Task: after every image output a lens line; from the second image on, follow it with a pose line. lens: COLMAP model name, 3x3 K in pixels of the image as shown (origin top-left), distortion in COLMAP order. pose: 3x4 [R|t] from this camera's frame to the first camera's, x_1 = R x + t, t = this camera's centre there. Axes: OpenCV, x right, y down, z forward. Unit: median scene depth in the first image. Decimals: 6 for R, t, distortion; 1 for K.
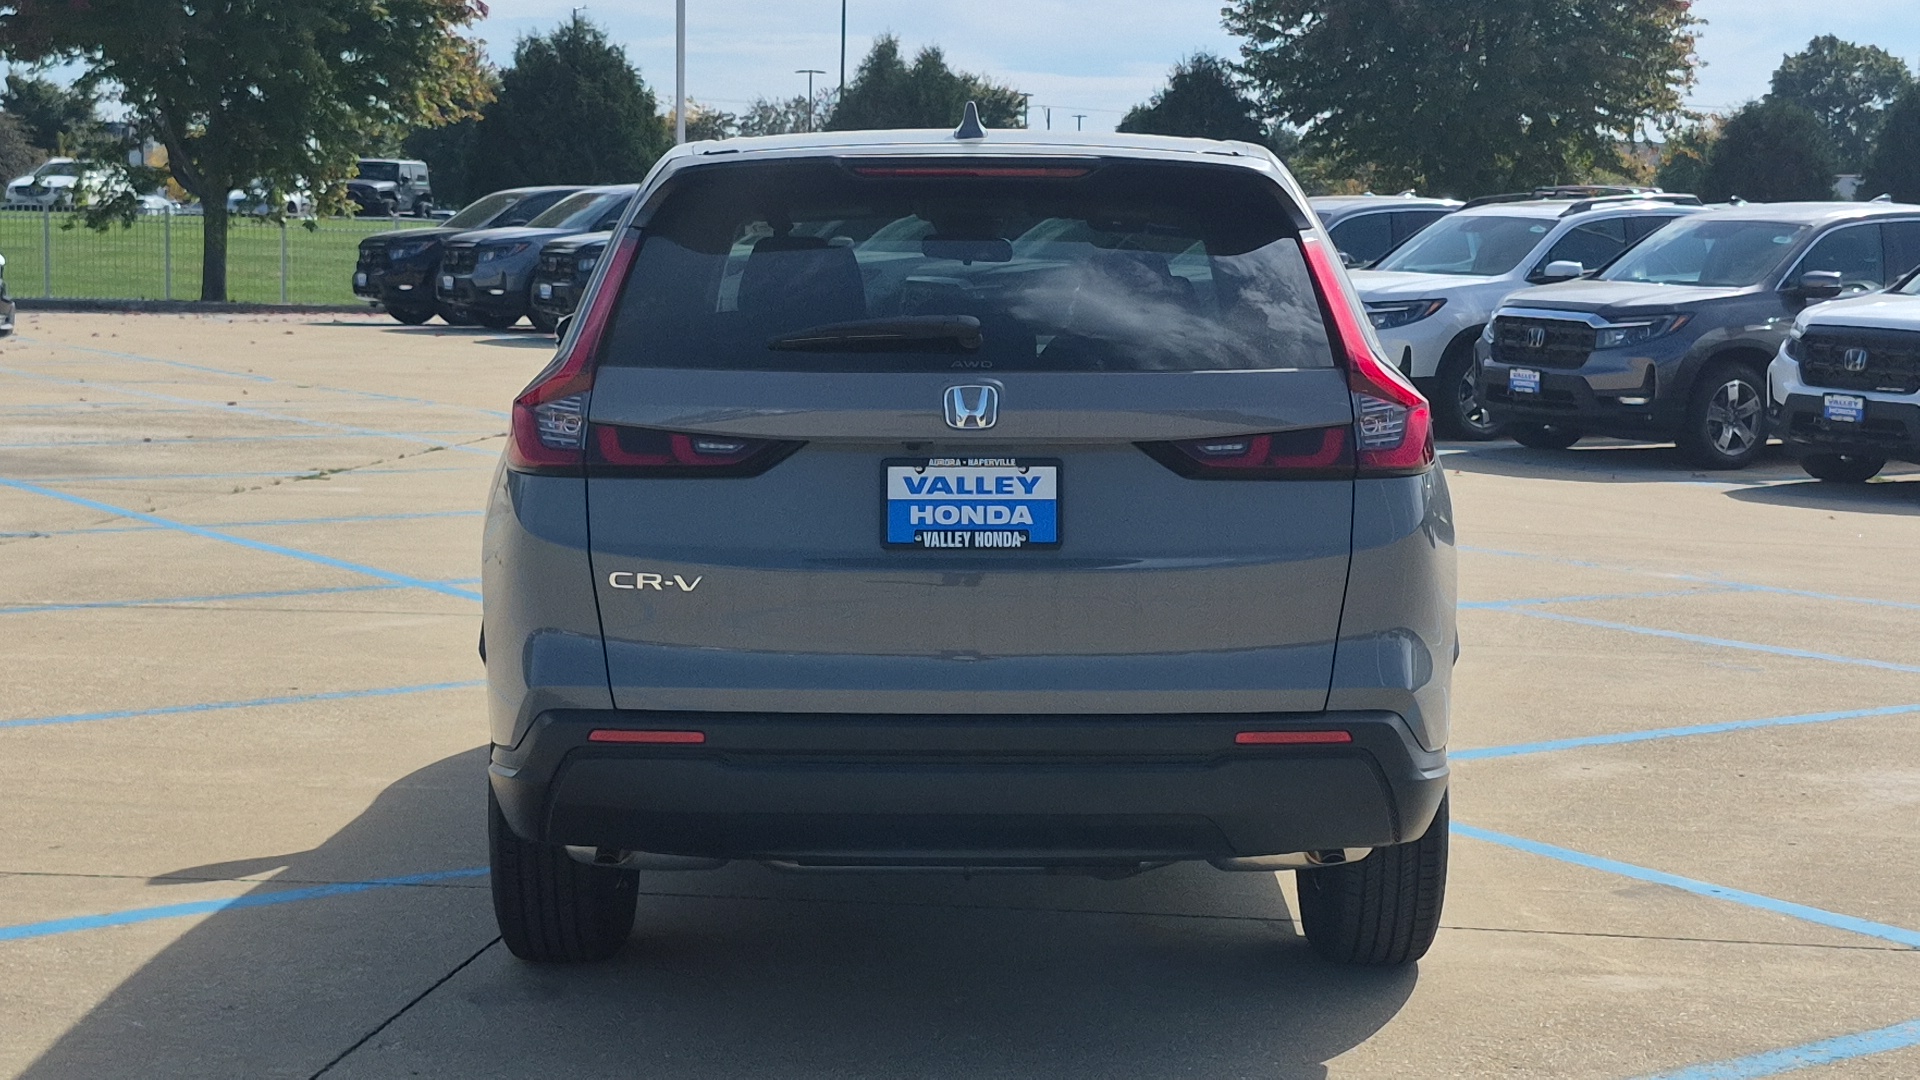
lens RADIAL K [[3085.4, 0, 960.0], [0, 3085.4, 540.0], [0, 0, 1]] dist [0.146724, 0.003935]
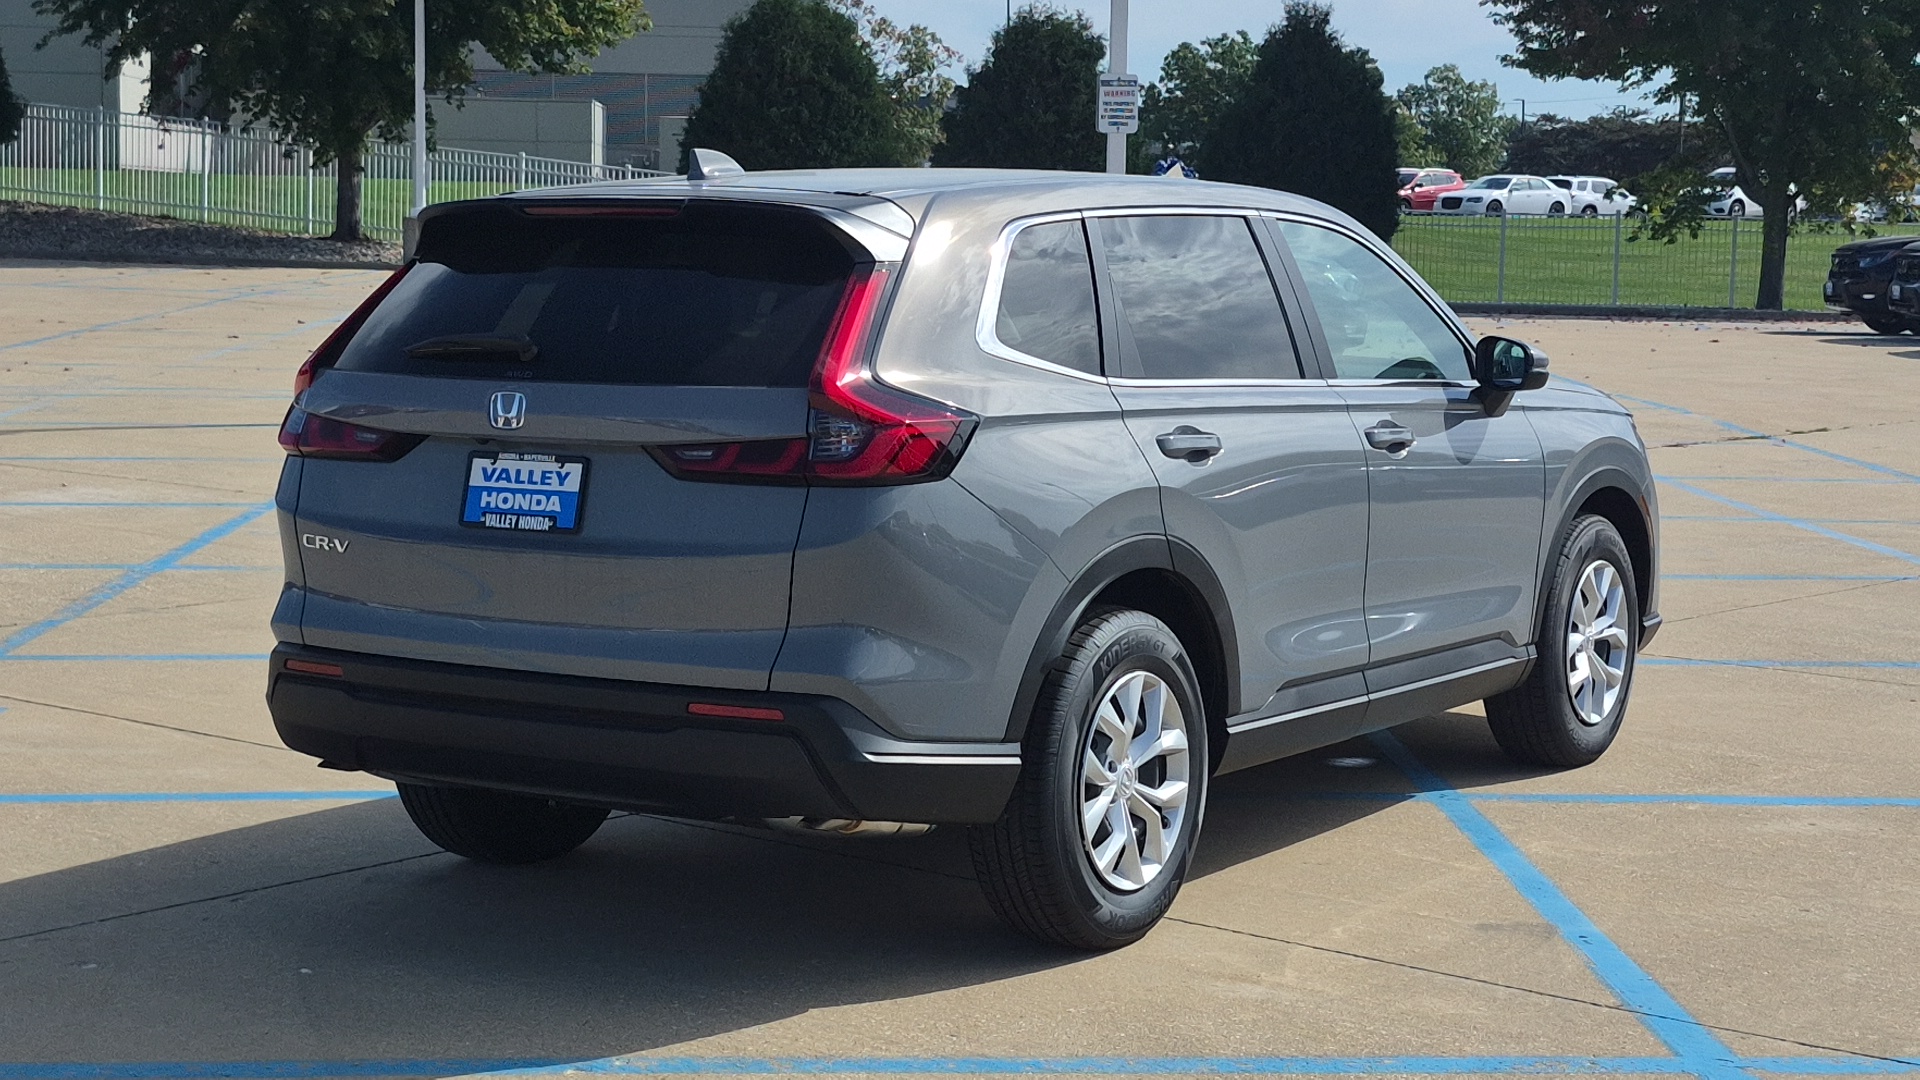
lens RADIAL K [[3085.4, 0, 960.0], [0, 3085.4, 540.0], [0, 0, 1]] dist [0.146724, 0.003935]
pose [[0.838970, 0.054197, -0.541472, 0.784859], [-0.055037, 0.998377, 0.014654, -0.019975], [0.541387, 0.017506, 0.840591, 0.094014]]
